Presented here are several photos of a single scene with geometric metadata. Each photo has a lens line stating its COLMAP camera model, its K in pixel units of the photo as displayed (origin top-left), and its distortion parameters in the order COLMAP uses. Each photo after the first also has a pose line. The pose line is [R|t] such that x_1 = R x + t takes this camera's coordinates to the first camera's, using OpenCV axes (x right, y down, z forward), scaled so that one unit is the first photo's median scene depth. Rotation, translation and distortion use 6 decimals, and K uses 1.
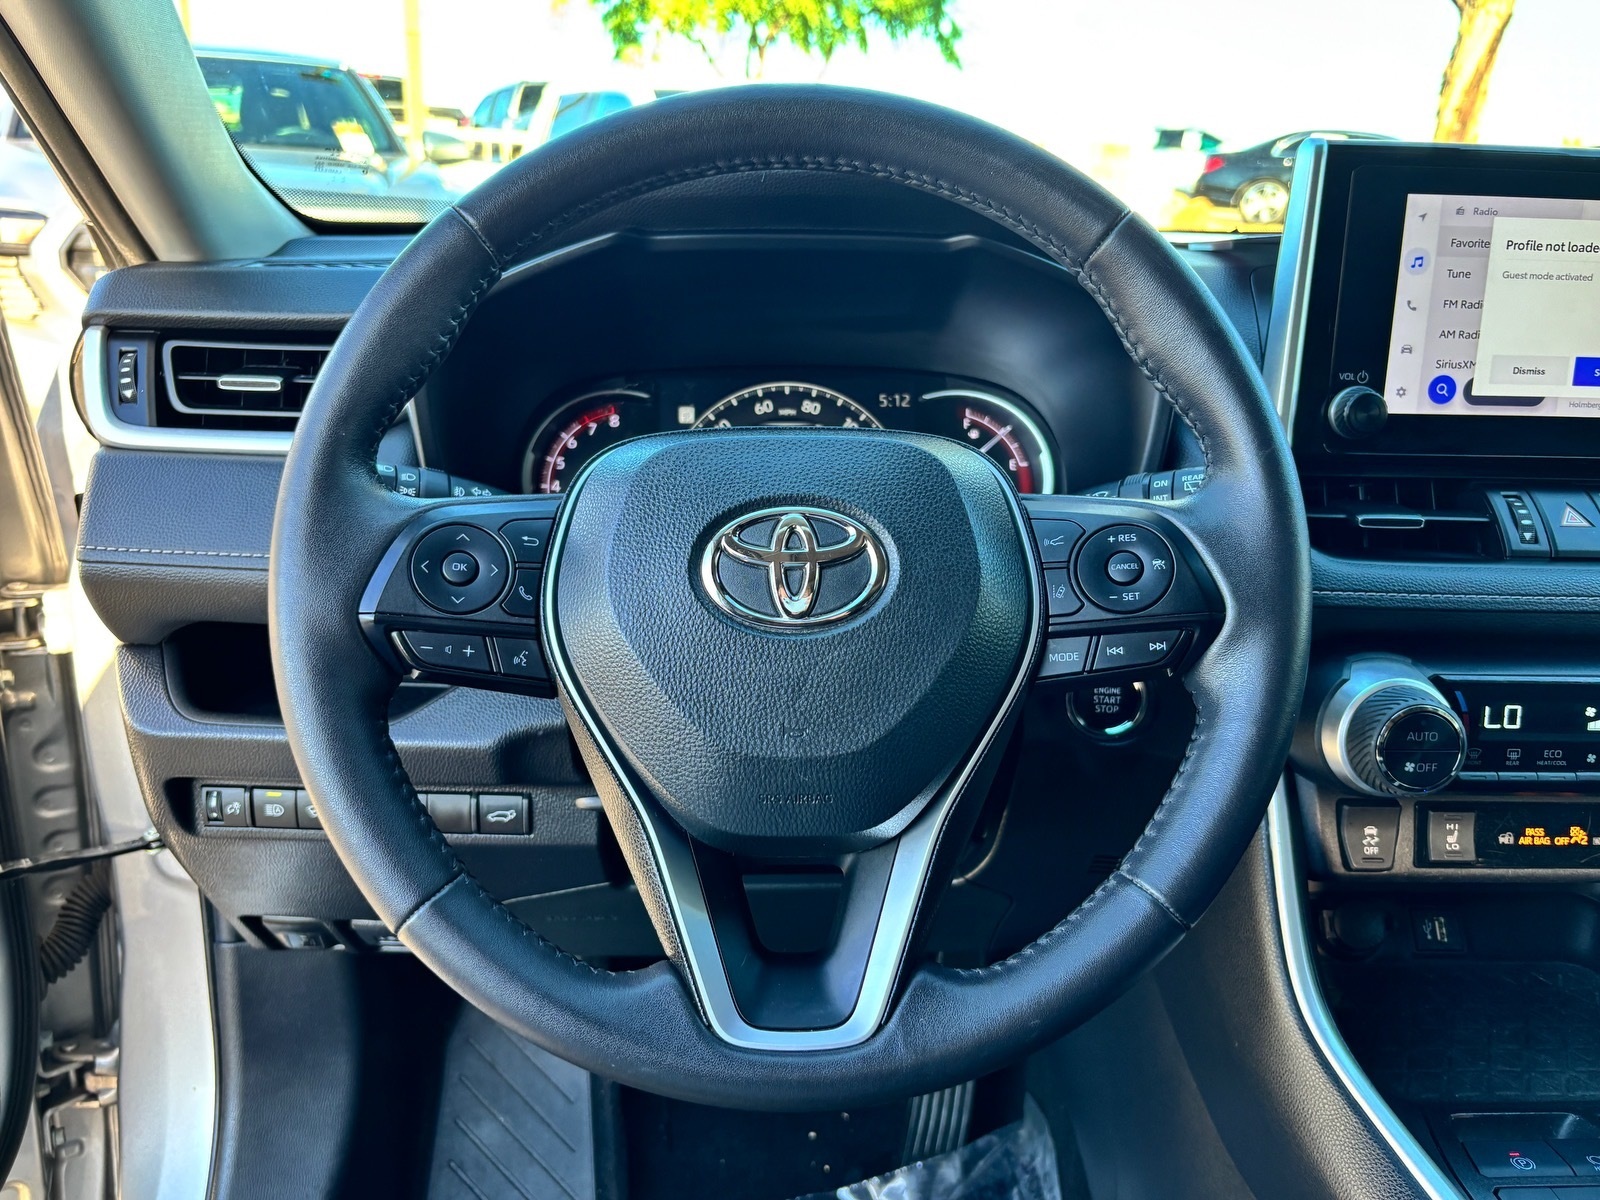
lens RADIAL K [[1273.4, 0, 784.7], [0, 1273.4, 613.2], [0, 0, 1]] dist [0.041140, -0.059047]
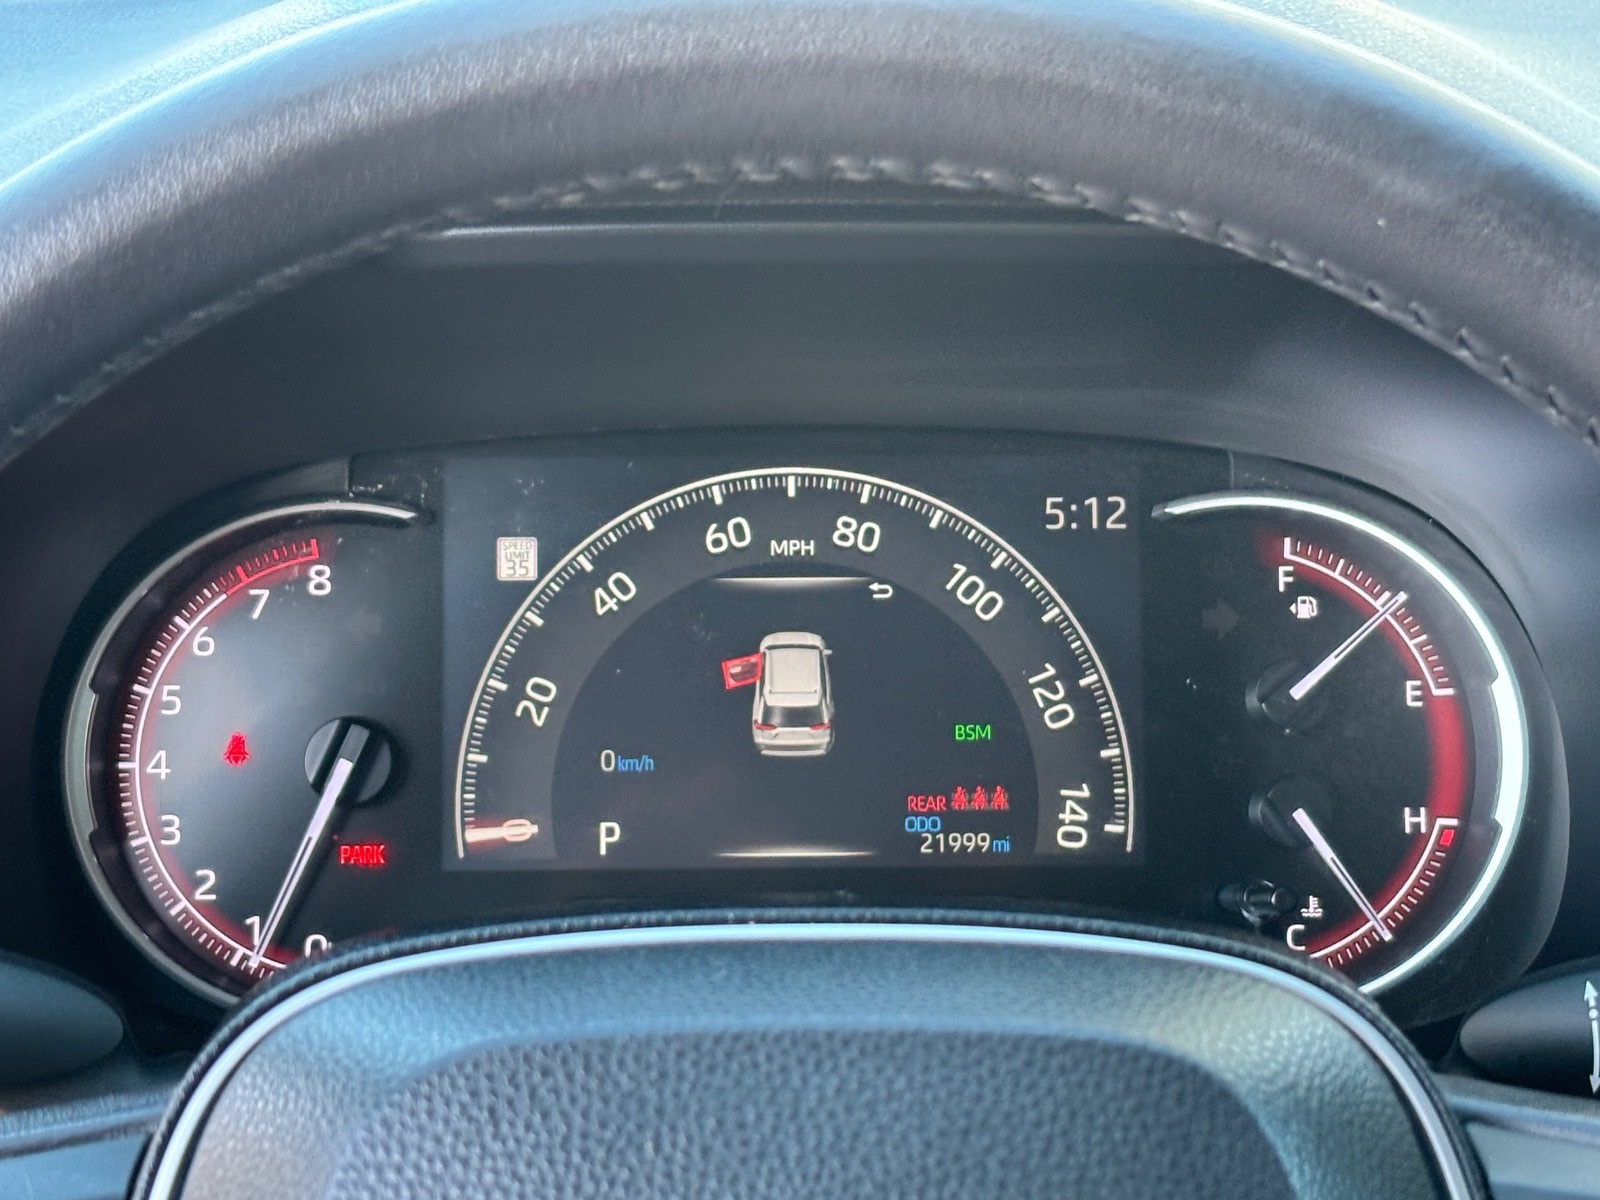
lens RADIAL K [[3173.0, 0, 761.5], [0, 3173.0, 591.0], [0, 0, 1]] dist [0.182948, 0.000000]
pose [[0.999946, -0.005331, -0.008949, 0.001606], [0.005583, 0.999581, 0.028390, -0.211185], [0.008794, -0.028438, 0.999557, 0.108424]]
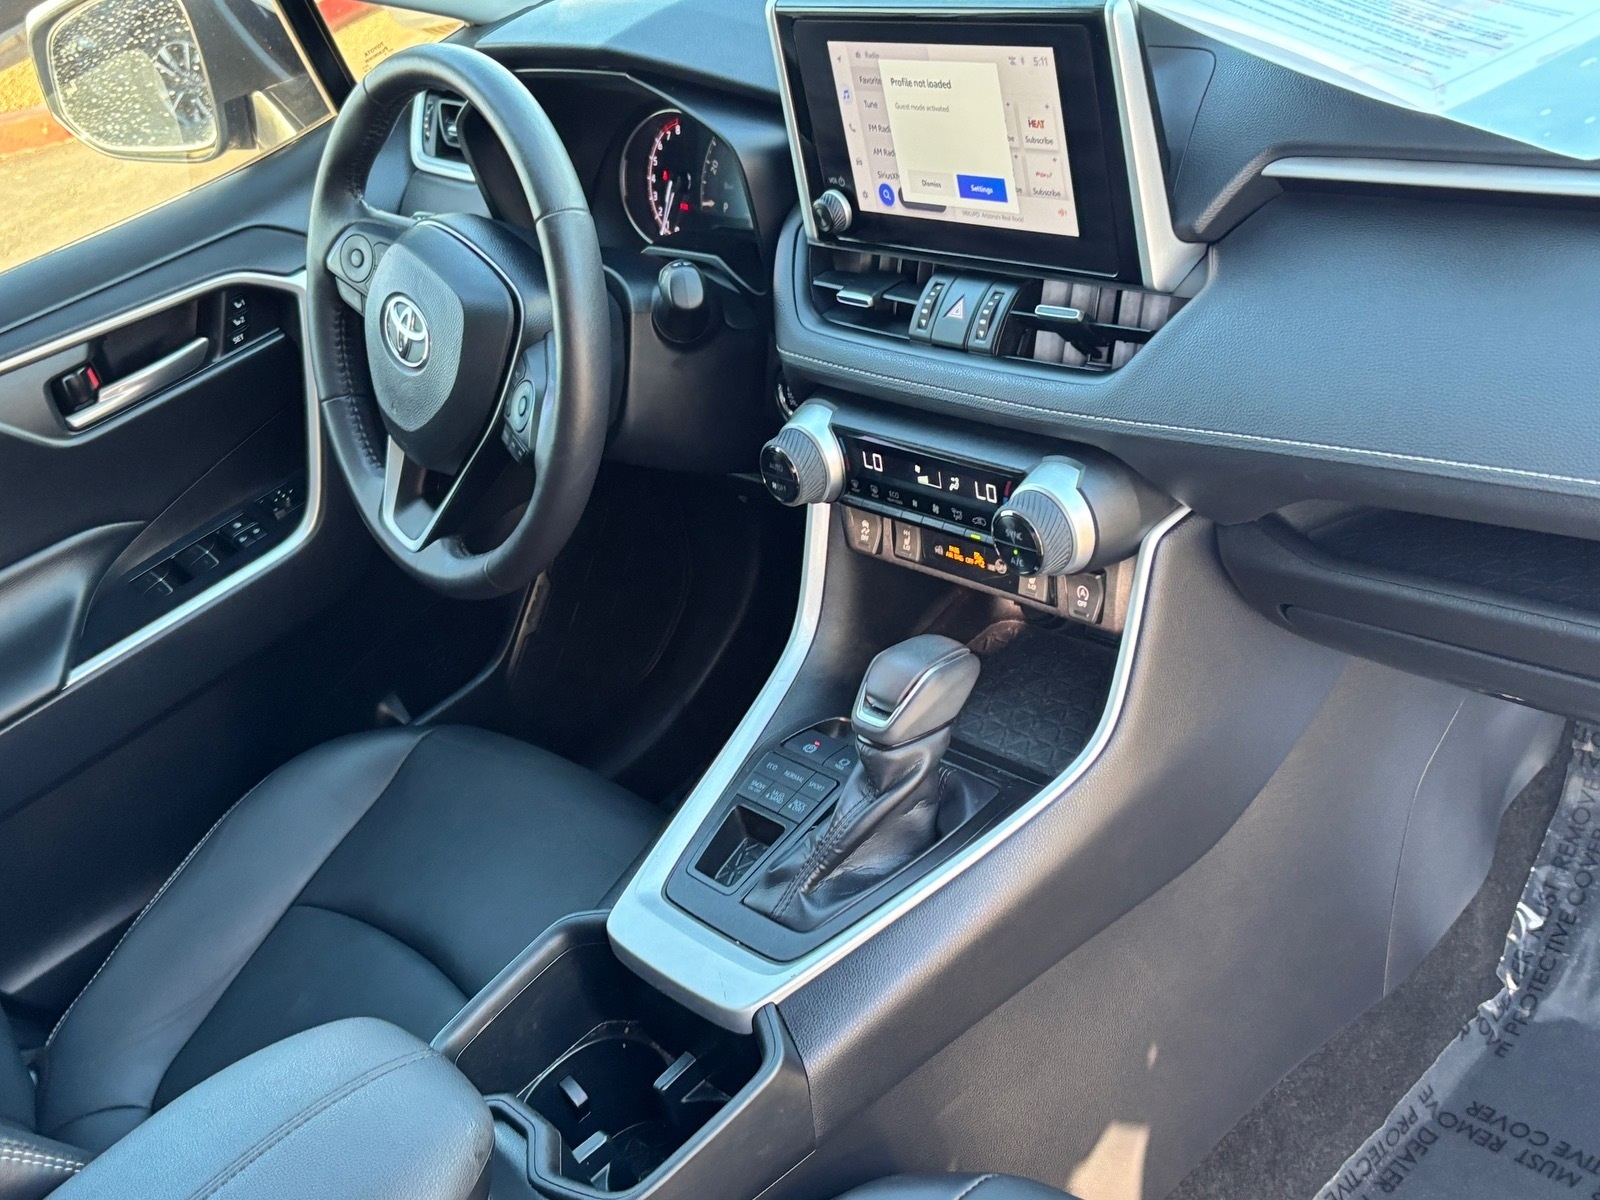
lens RADIAL K [[1890.1, 0, 806.7], [0, 1890.1, 629.3], [0, 0, 1]] dist [0.106313, 0.000000]
pose [[0.613783, 0.237443, -0.752922, 1.957026], [0.065895, 0.934964, 0.348570, -0.429159], [0.786720, -0.263559, 0.558218, -0.198234]]
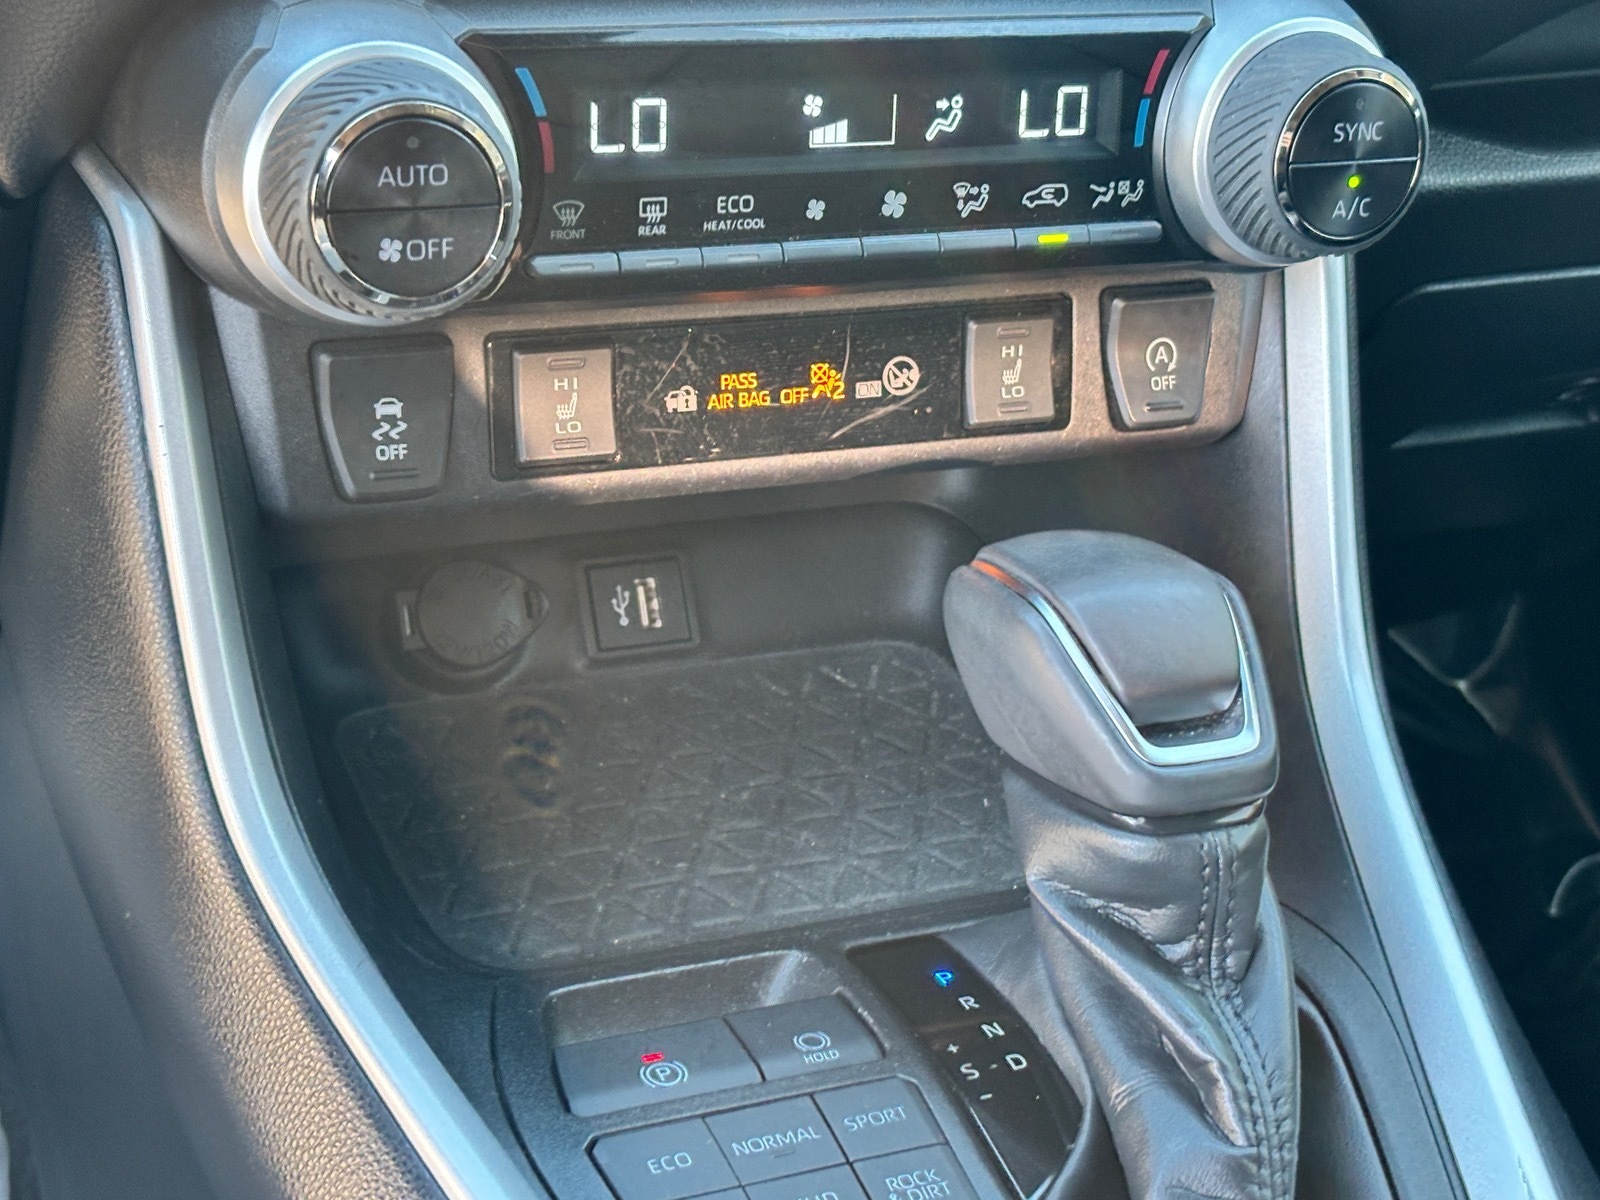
lens RADIAL K [[2594.6, 0, 754.8], [0, 2594.6, 610.7], [0, 0, 1]] dist [0.113642, 0.000000]
pose [[0.931958, -0.112453, 0.344685, 0.258397], [0.035901, 0.974635, 0.220903, 0.044397], [-0.360784, -0.193498, 0.912356, 0.123587]]
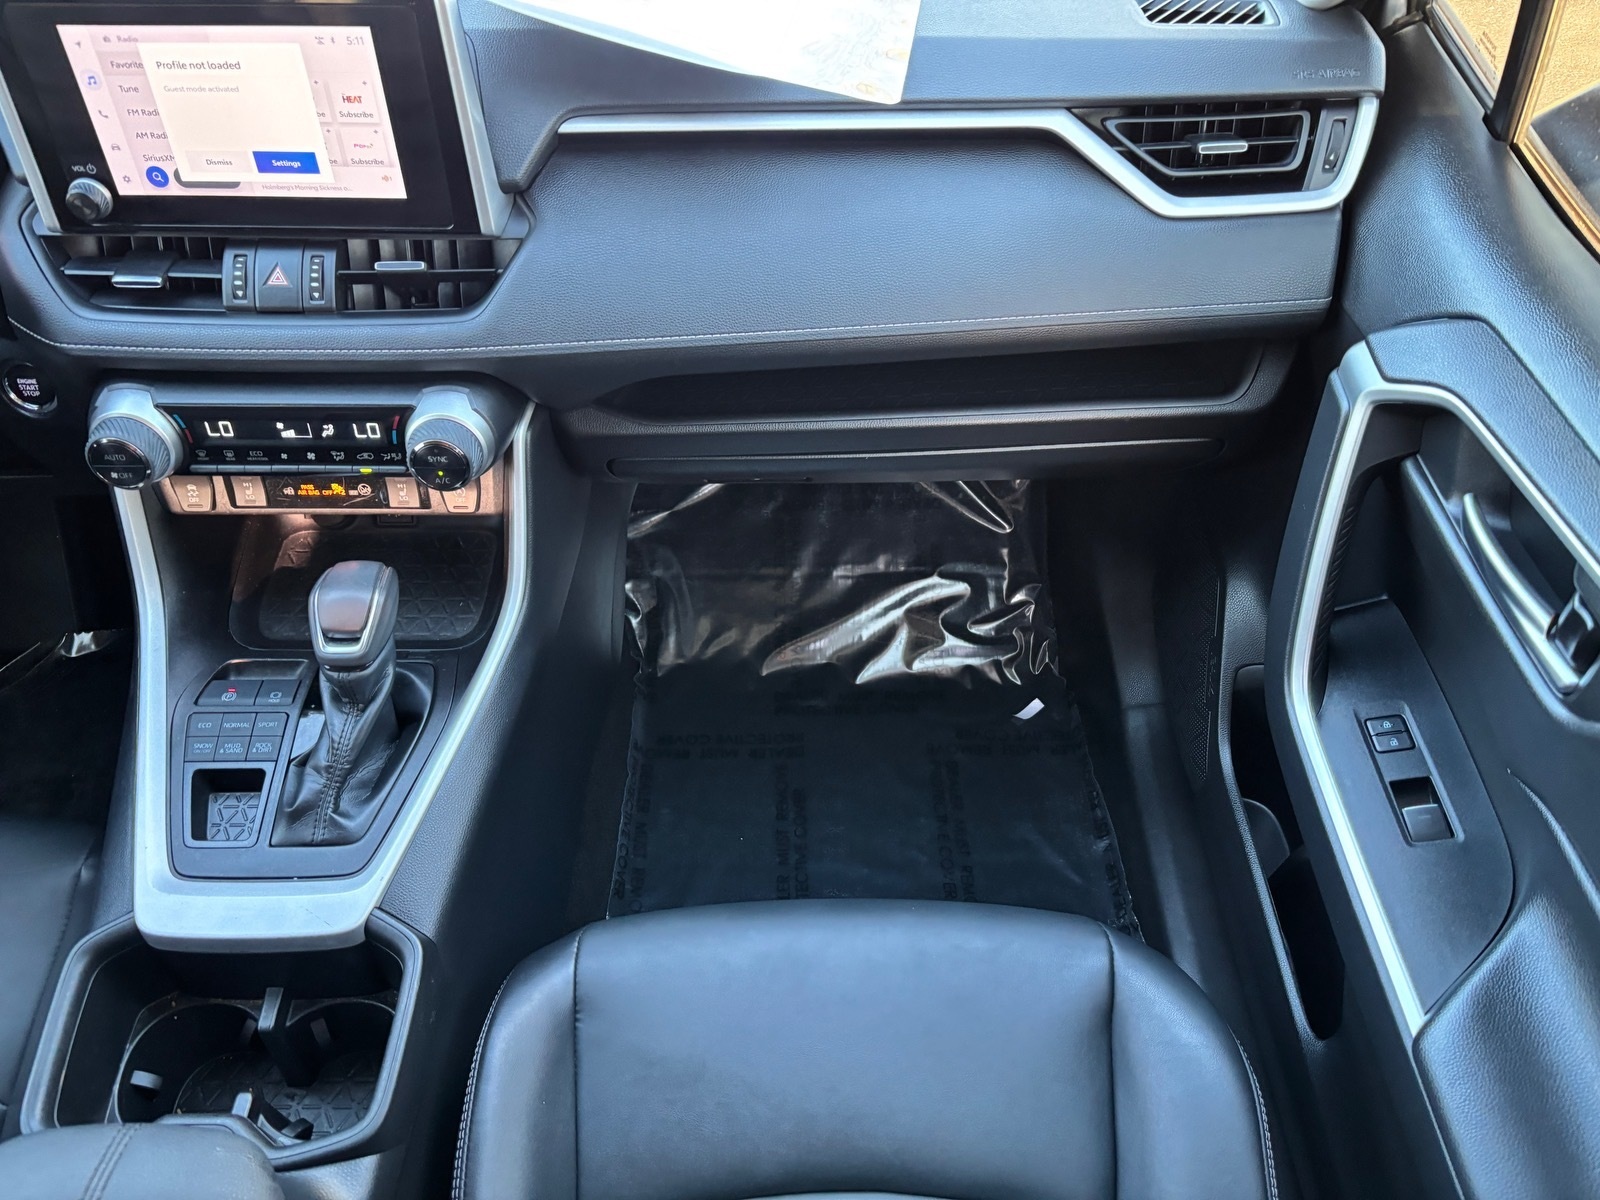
lens RADIAL K [[1228.1, 0, 809.3], [0, 1228.1, 615.6], [0, 0, 1]] dist [0.033056, -0.044079]
pose [[0.999690, 0.007734, -0.023662, 1.207930], [0.005751, 0.853045, 0.521805, -0.445709], [0.024220, -0.521779, 0.852737, -0.279273]]
